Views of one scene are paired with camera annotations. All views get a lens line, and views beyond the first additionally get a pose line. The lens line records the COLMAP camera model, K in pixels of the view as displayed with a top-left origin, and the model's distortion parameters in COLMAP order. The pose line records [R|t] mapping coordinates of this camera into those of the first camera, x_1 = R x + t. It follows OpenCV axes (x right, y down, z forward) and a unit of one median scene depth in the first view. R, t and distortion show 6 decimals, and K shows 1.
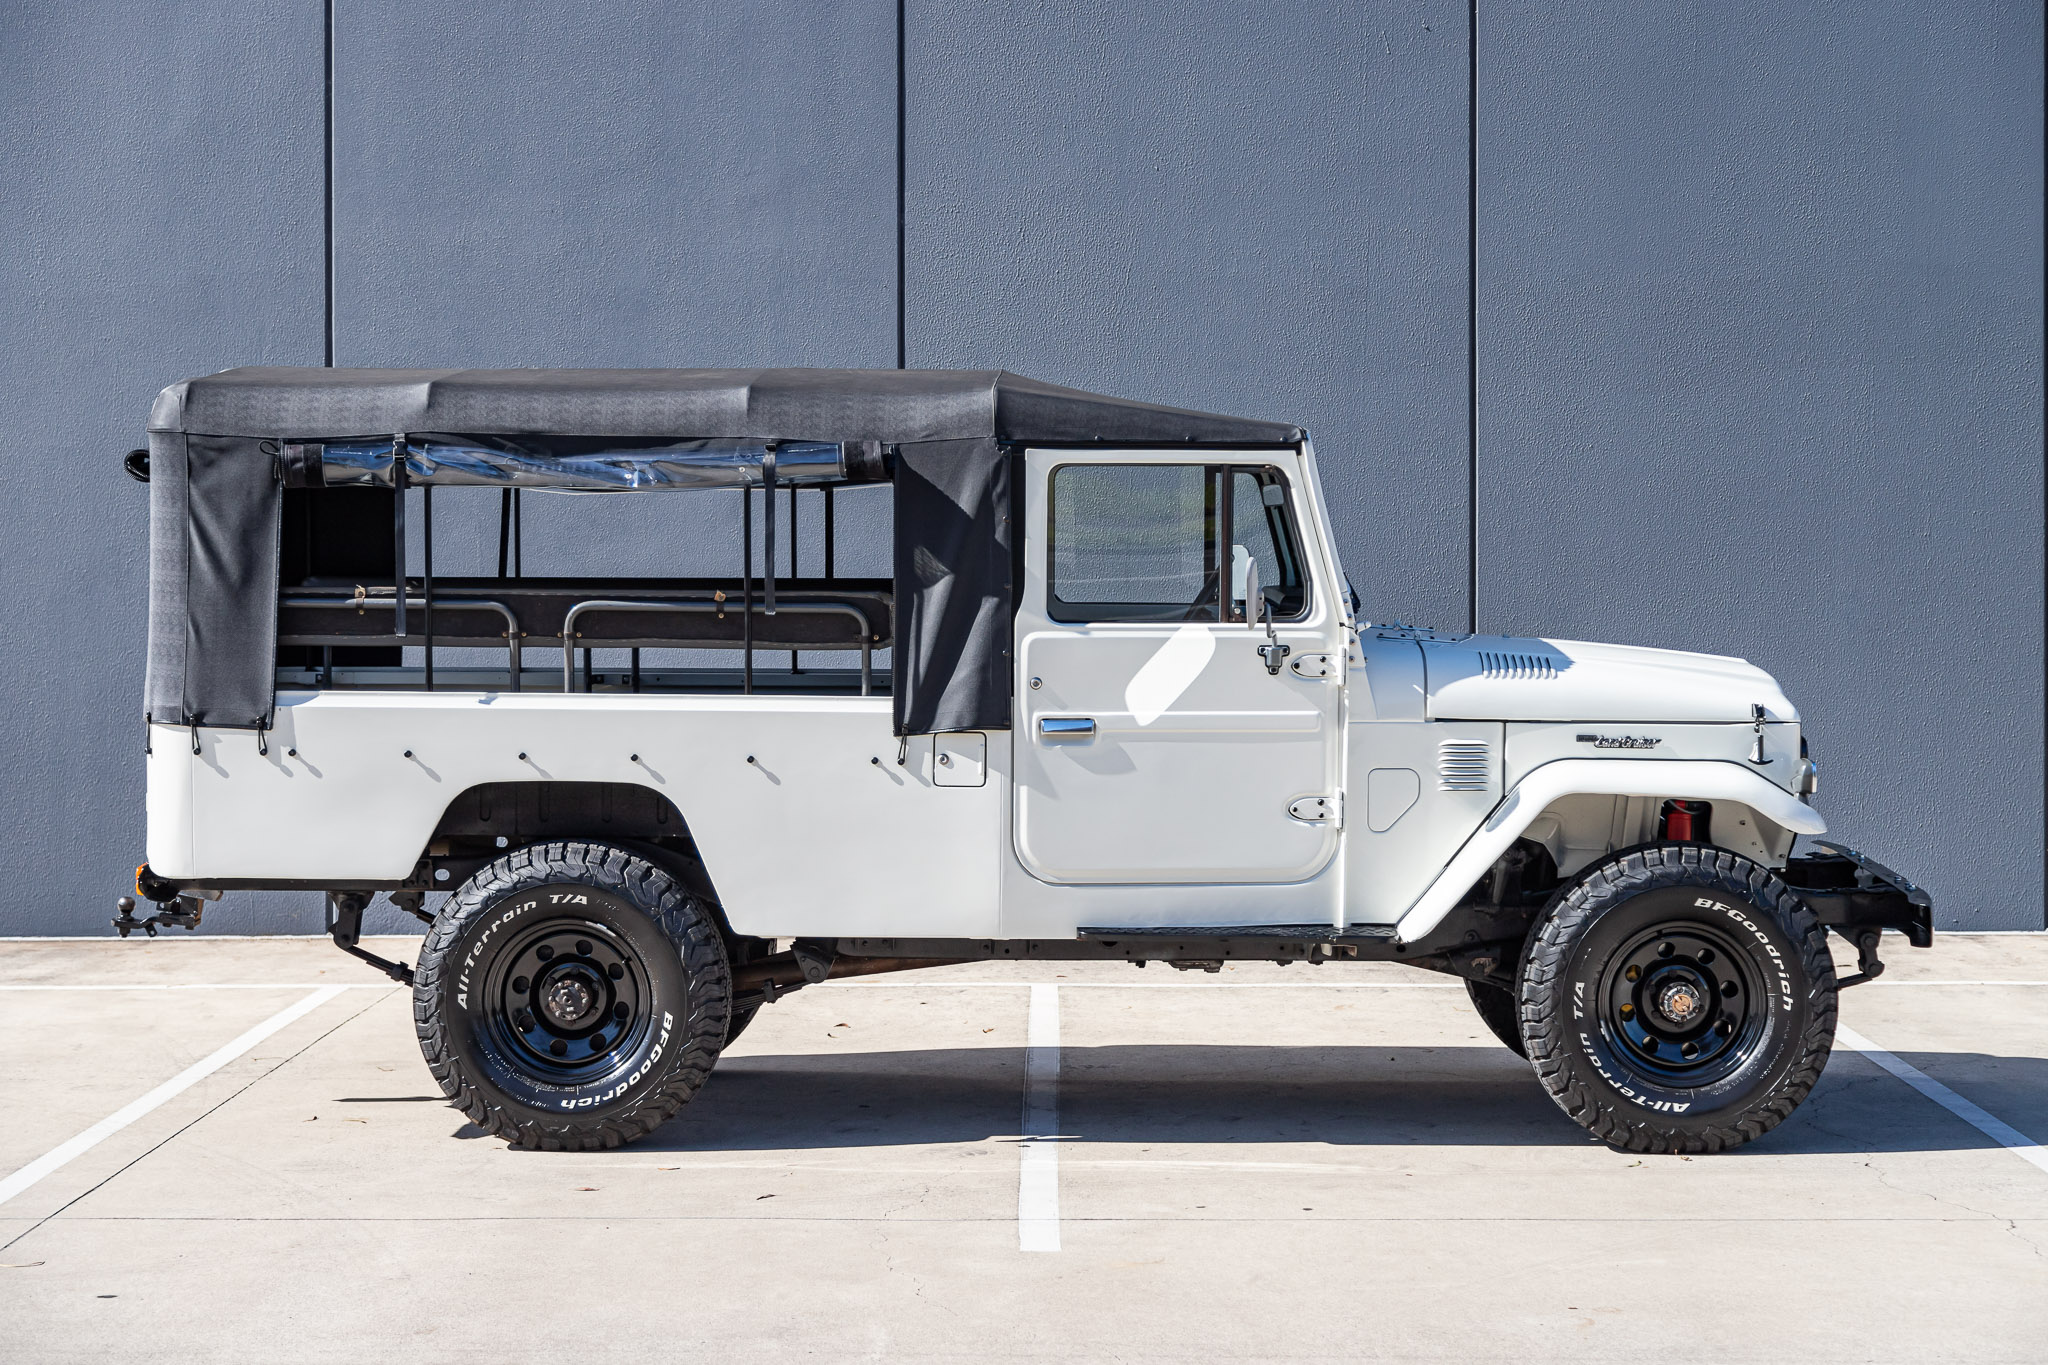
lens RADIAL K [[4055.8, 0, 1024.0], [0, 4055.8, 682.5], [0, 0, 1]] dist [0.085161, 0.176602]
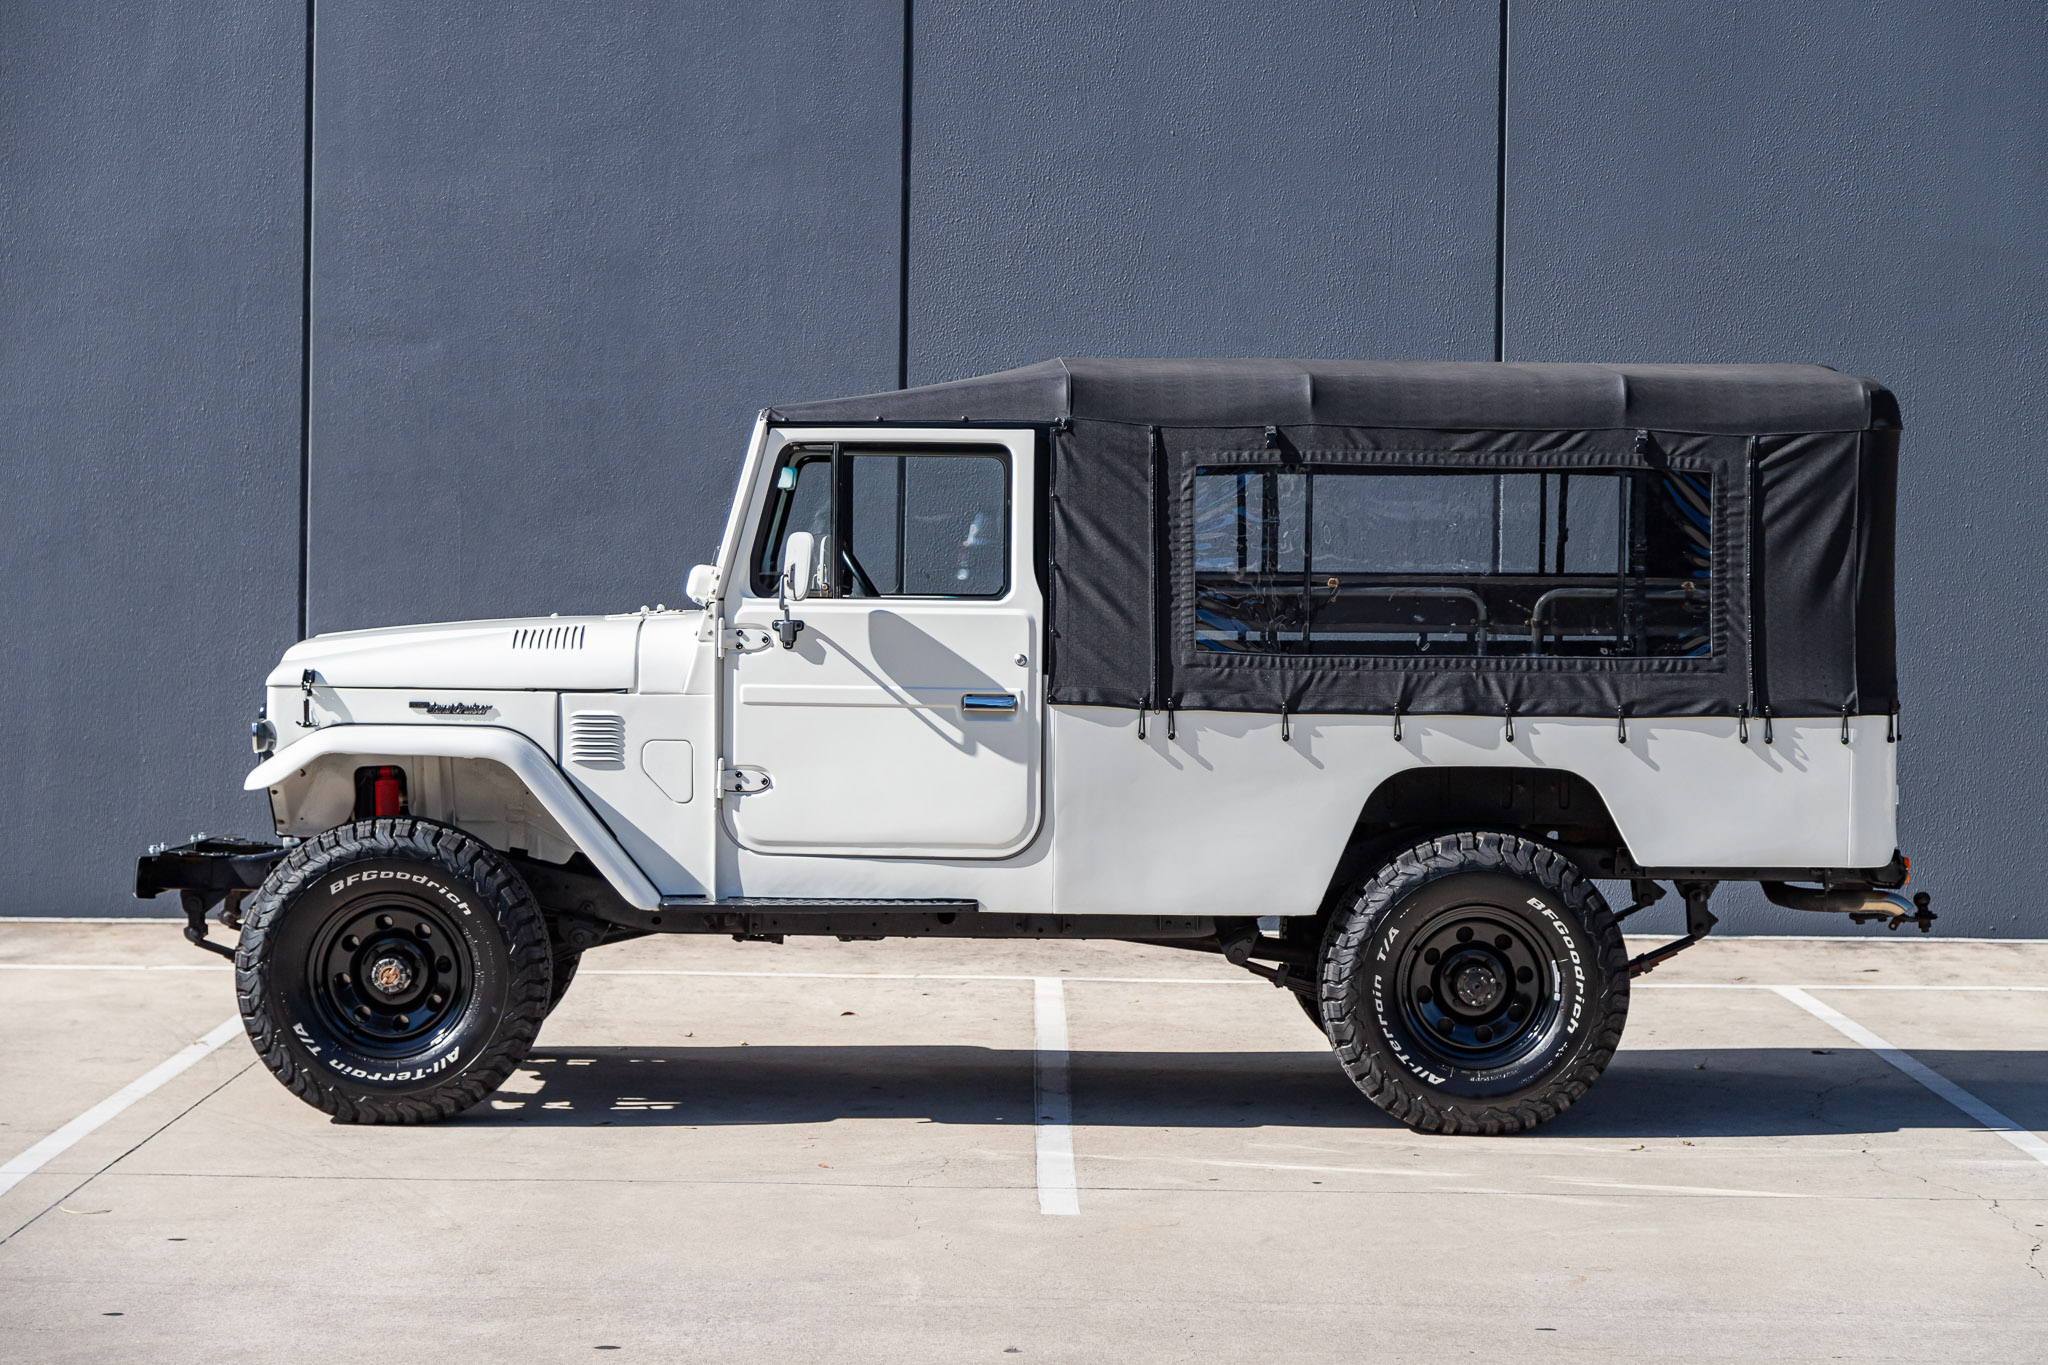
lens RADIAL K [[4541.3, 0, 1024.0], [0, 4541.3, 682.5], [0, 0, 1]] dist [-0.074222, 2.972265]
pose [[0.999890, 0.014103, 0.004639, -0.008968], [-0.014121, 0.999893, 0.003899, -0.000661], [-0.004584, -0.003964, 0.999982, -0.115679]]
